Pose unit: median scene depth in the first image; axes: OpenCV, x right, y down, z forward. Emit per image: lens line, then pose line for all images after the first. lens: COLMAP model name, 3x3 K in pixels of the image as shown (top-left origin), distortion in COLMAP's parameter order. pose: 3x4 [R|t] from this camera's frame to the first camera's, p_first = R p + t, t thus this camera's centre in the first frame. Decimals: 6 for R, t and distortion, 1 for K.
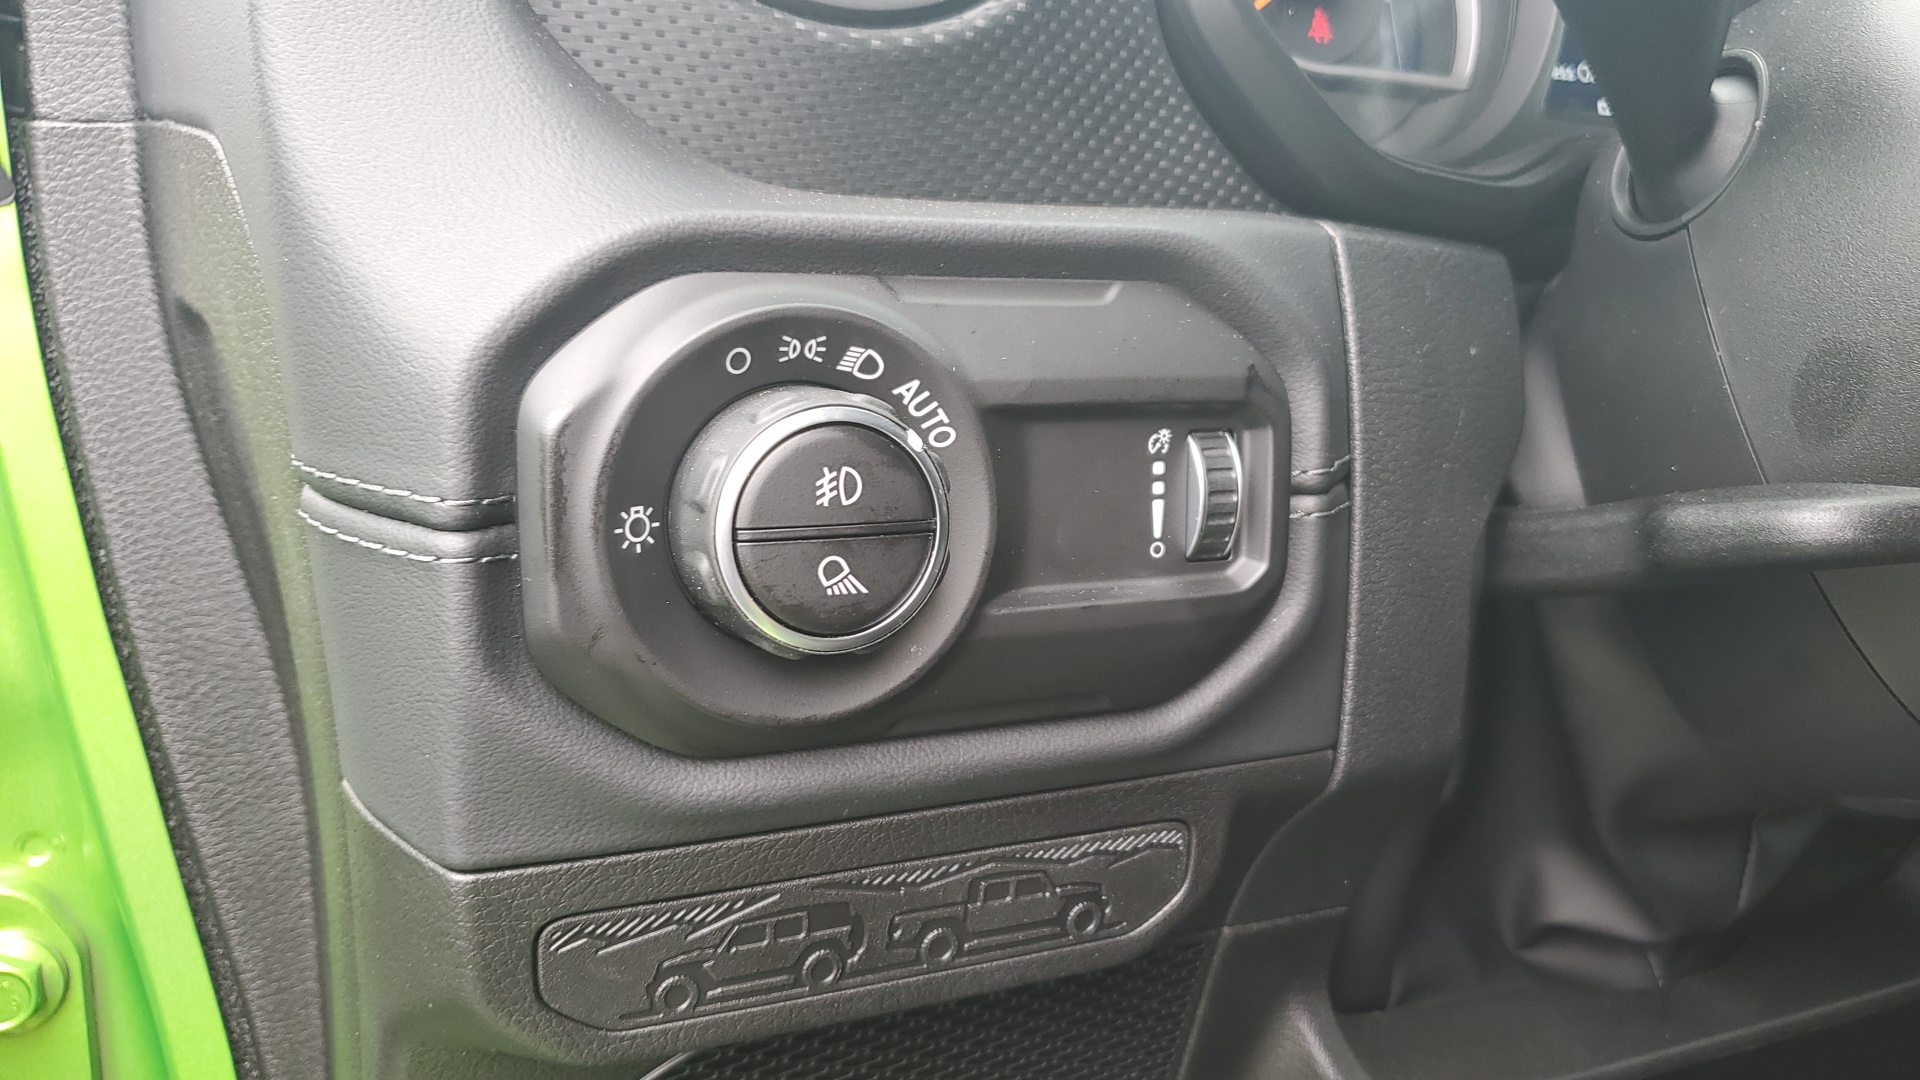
lens RADIAL K [[1579.6, 0, 946.4], [0, 1579.6, 555.5], [0, 0, 1]] dist [0.085452, -0.099775]
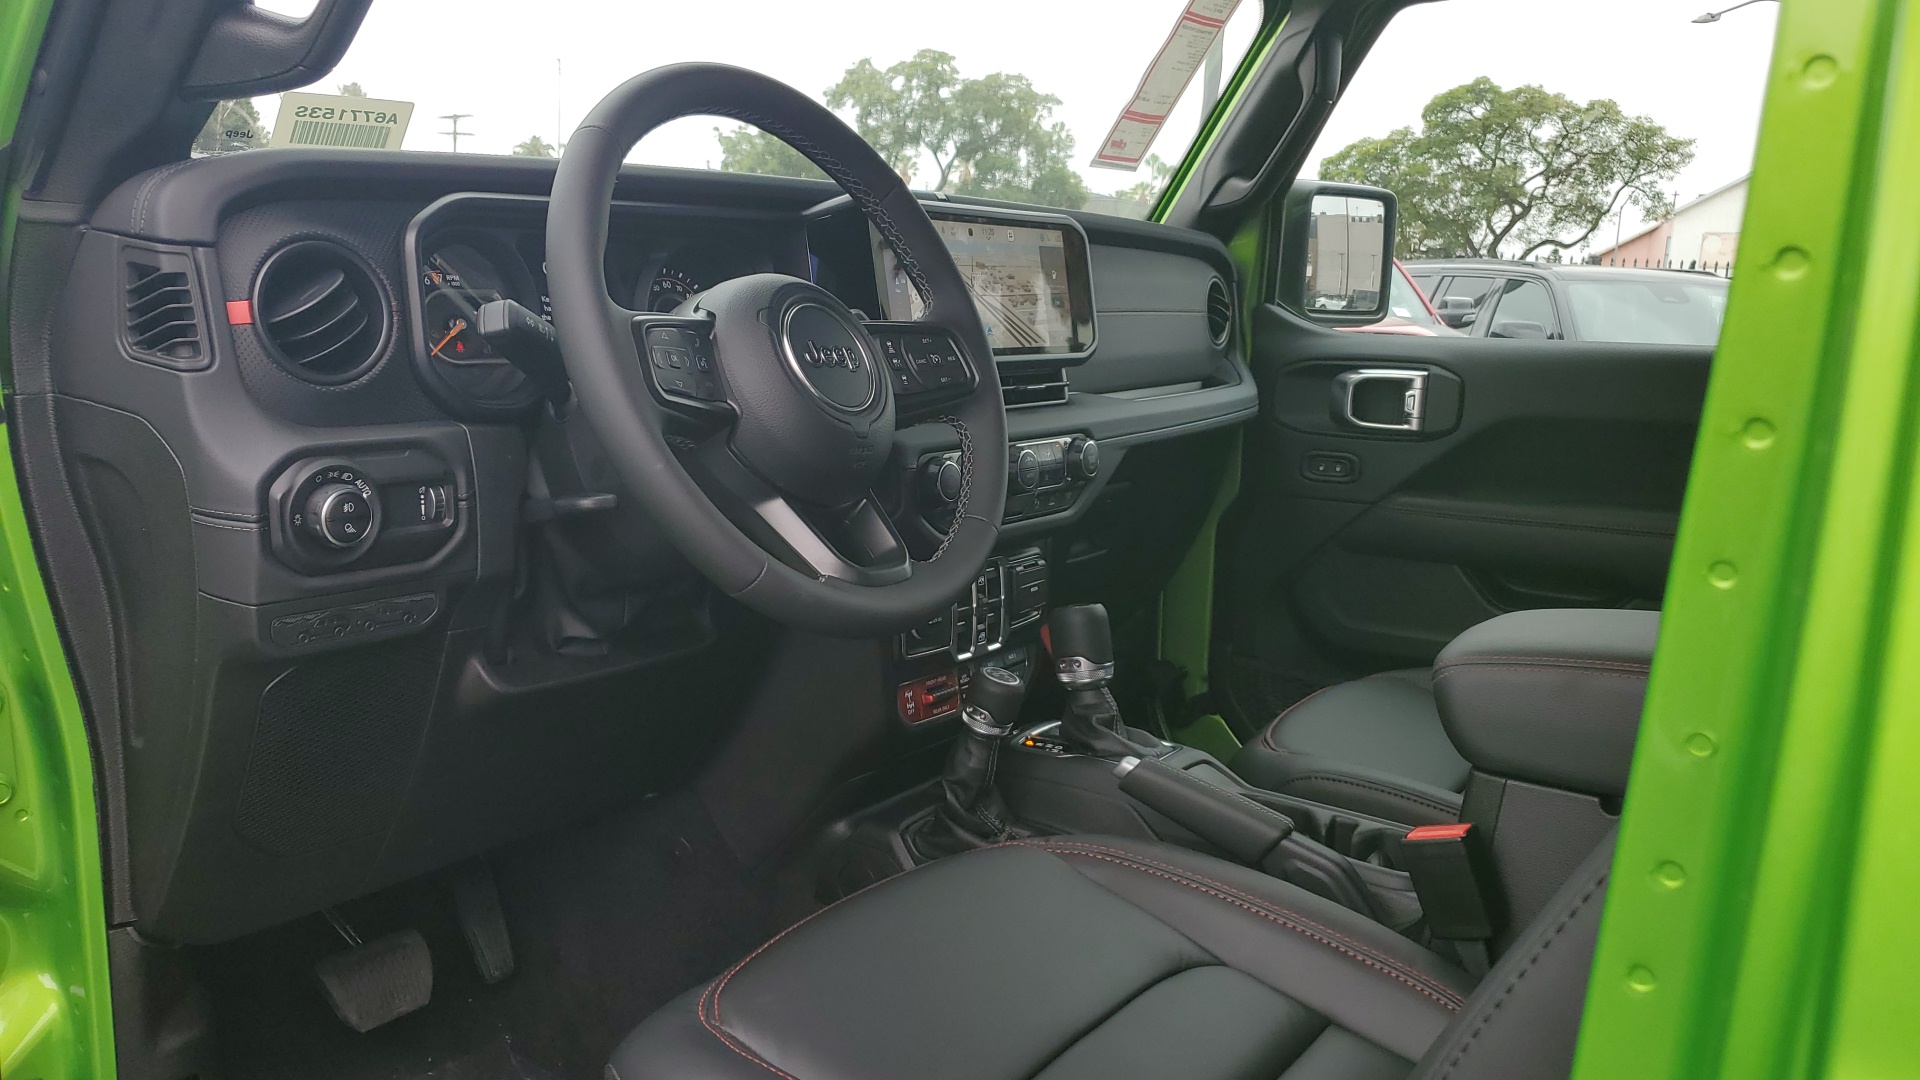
lens RADIAL K [[1579.6, 0, 984.8], [0, 1579.6, 582.9], [0, 0, 1]] dist [0.085452, -0.099775]
pose [[0.868968, -0.078796, 0.488556, -0.605378], [0.054180, 0.996456, 0.064343, -0.021555], [-0.491894, -0.029442, 0.870157, -3.143244]]
